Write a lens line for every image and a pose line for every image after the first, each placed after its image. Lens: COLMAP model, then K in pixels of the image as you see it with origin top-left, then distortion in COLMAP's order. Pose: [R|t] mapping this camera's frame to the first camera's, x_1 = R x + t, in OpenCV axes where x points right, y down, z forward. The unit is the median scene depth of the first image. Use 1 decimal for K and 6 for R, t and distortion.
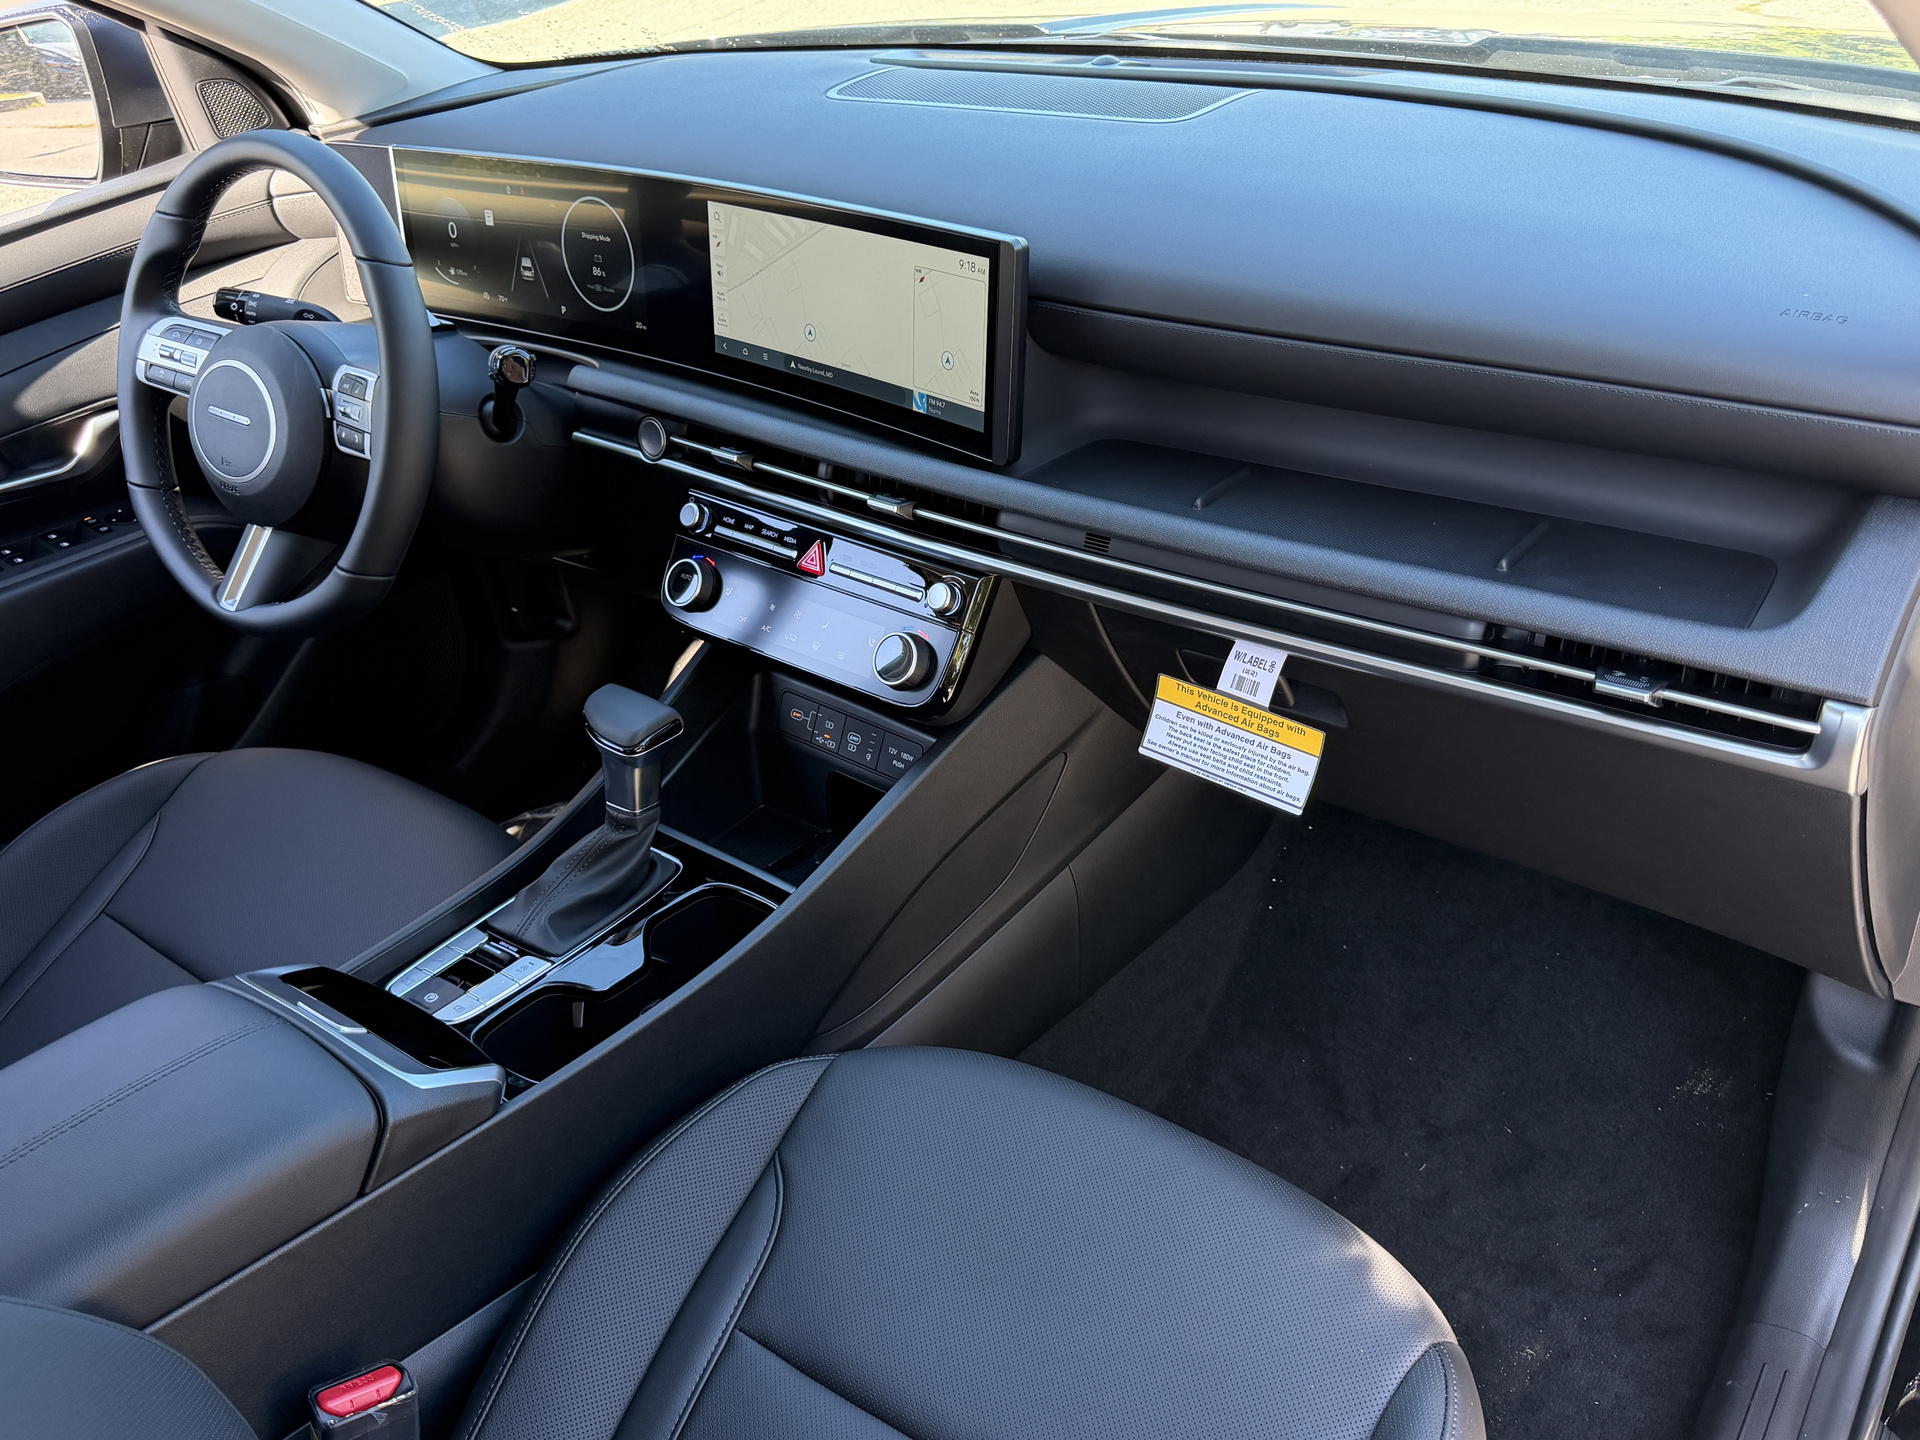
lens RADIAL K [[1577.1, 0, 971.4], [0, 1577.1, 745.4], [0, 0, 1]] dist [0.158123, -0.333051]
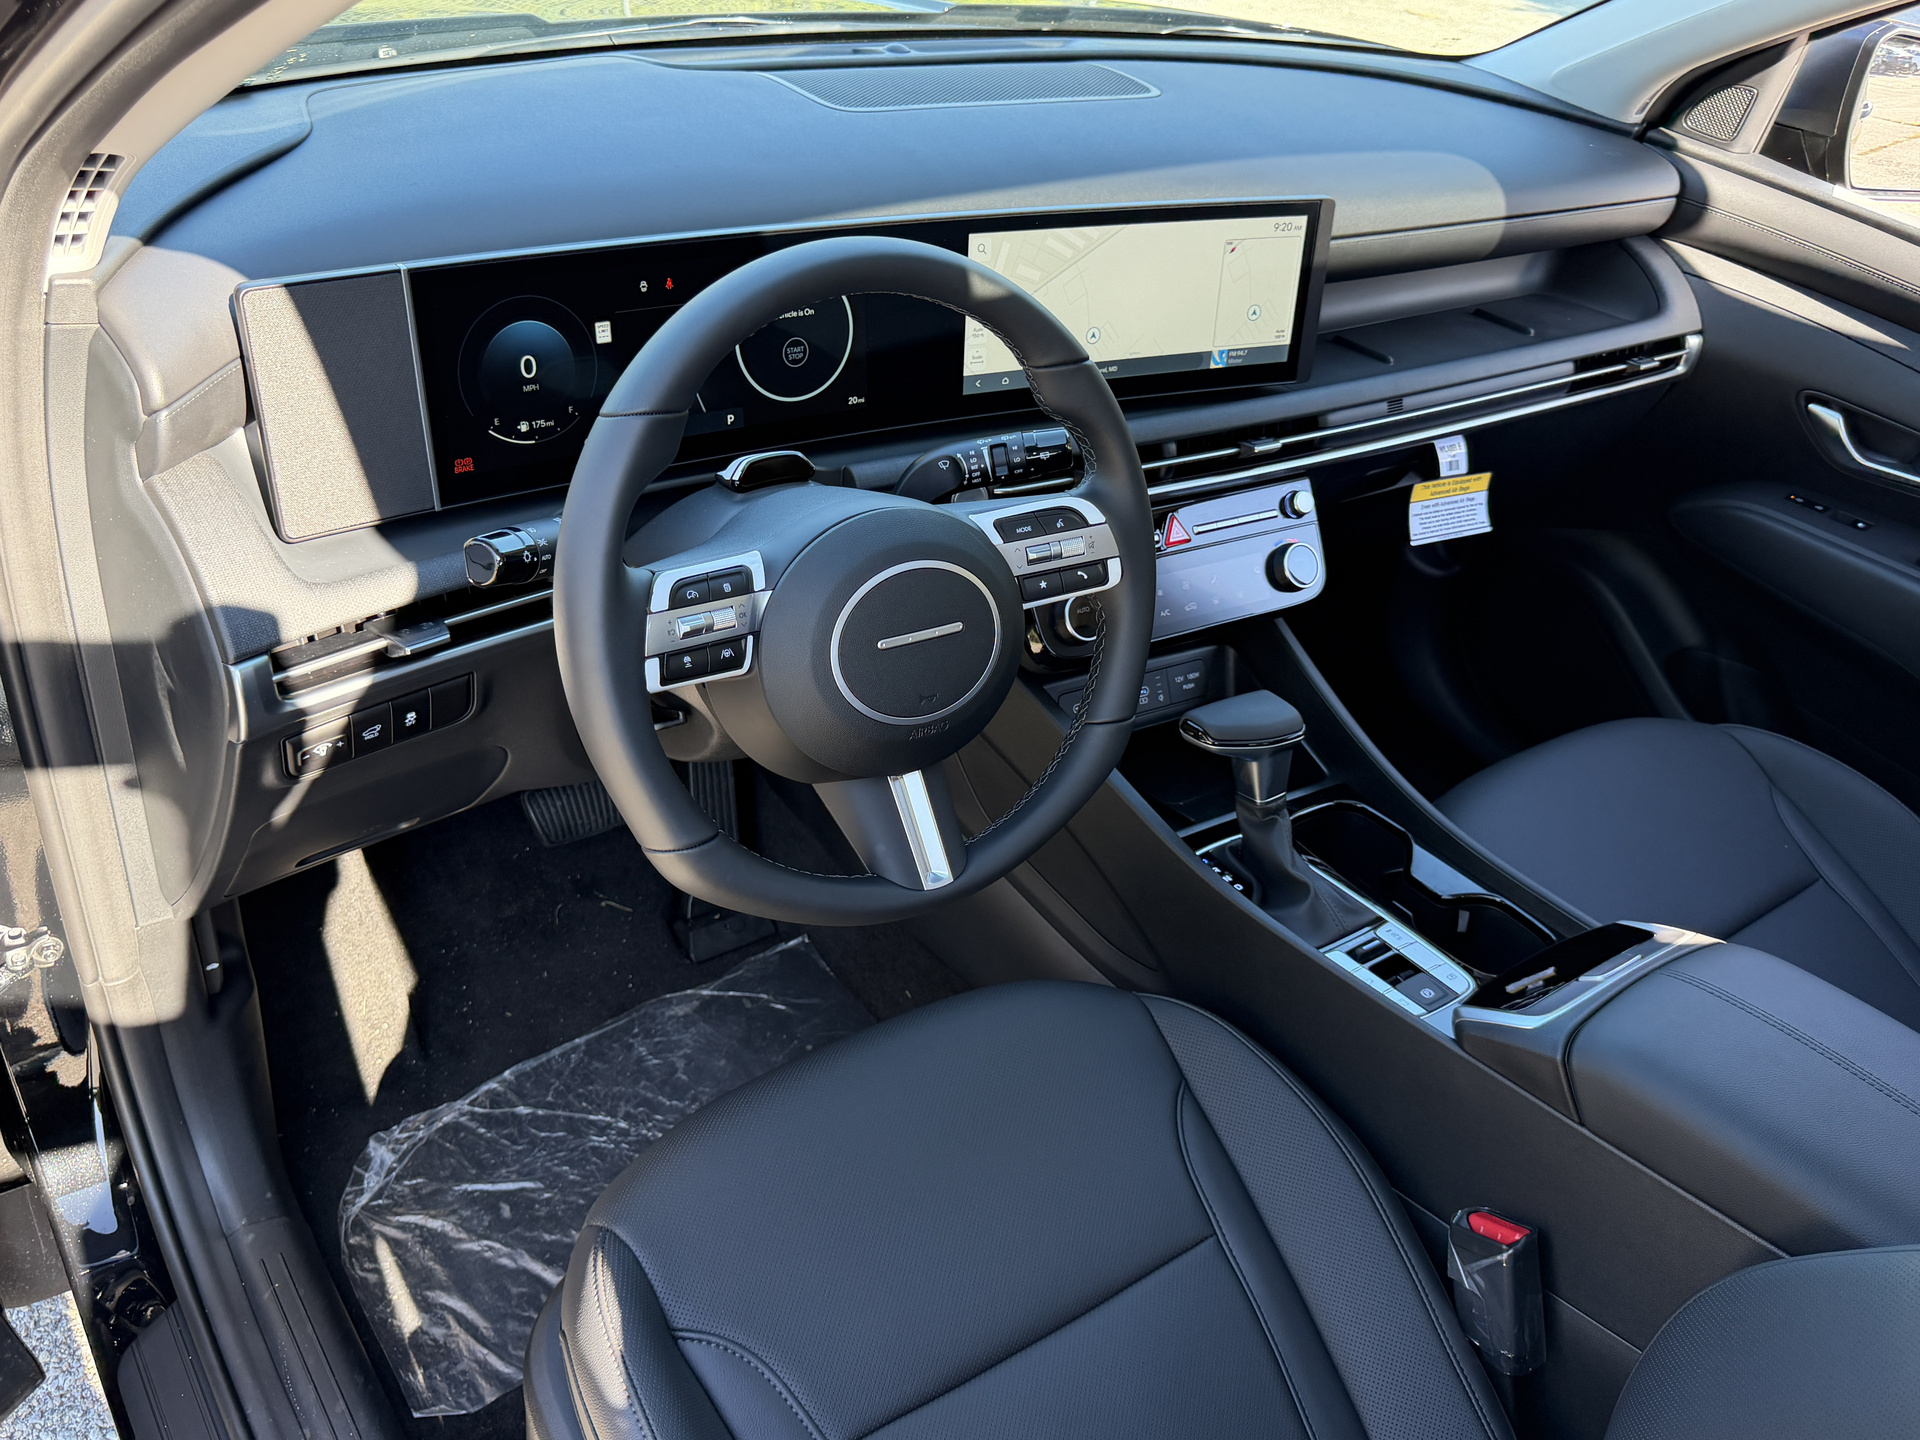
lens RADIAL K [[1577.1, 0, 971.4], [0, 1577.1, 745.4], [0, 0, 1]] dist [0.158123, -0.333051]
pose [[0.288934, -0.449257, 0.845391, -1.184786], [0.394770, 0.860393, 0.322306, -0.419392], [-0.872166, 0.240609, 0.425949, 0.739531]]
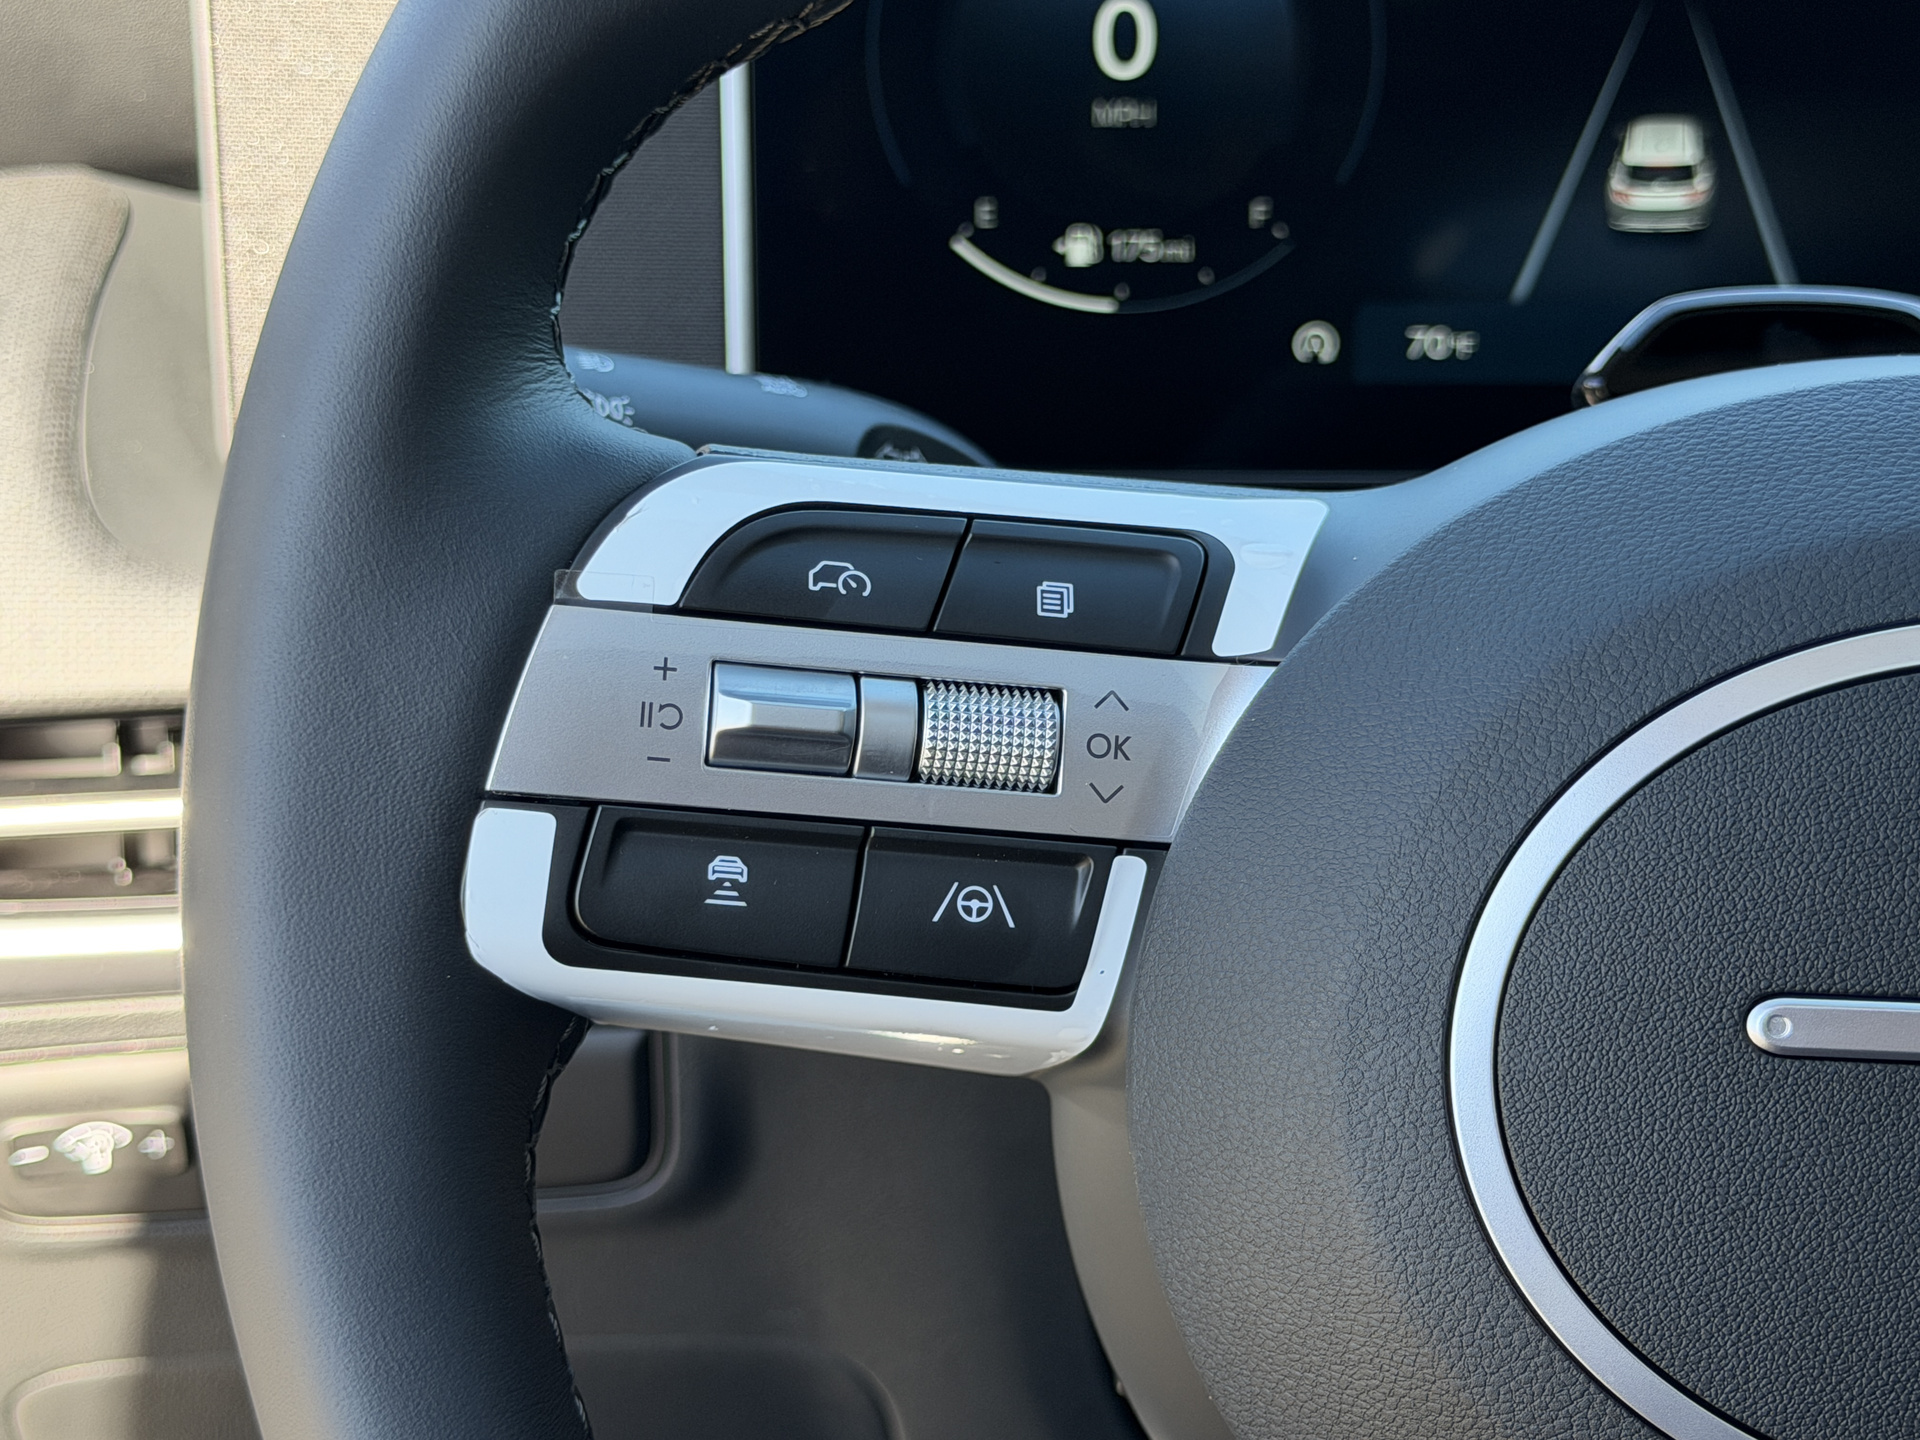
lens RADIAL K [[3526.6, 0, 1076.2], [0, 3526.6, 720.2], [0, 0, 1]] dist [0.000073, -0.006045]
pose [[0.817582, -0.121573, 0.562831, -0.744797], [0.256174, 0.952192, -0.166448, -0.218212], [-0.515688, 0.280268, 0.809639, 0.864068]]
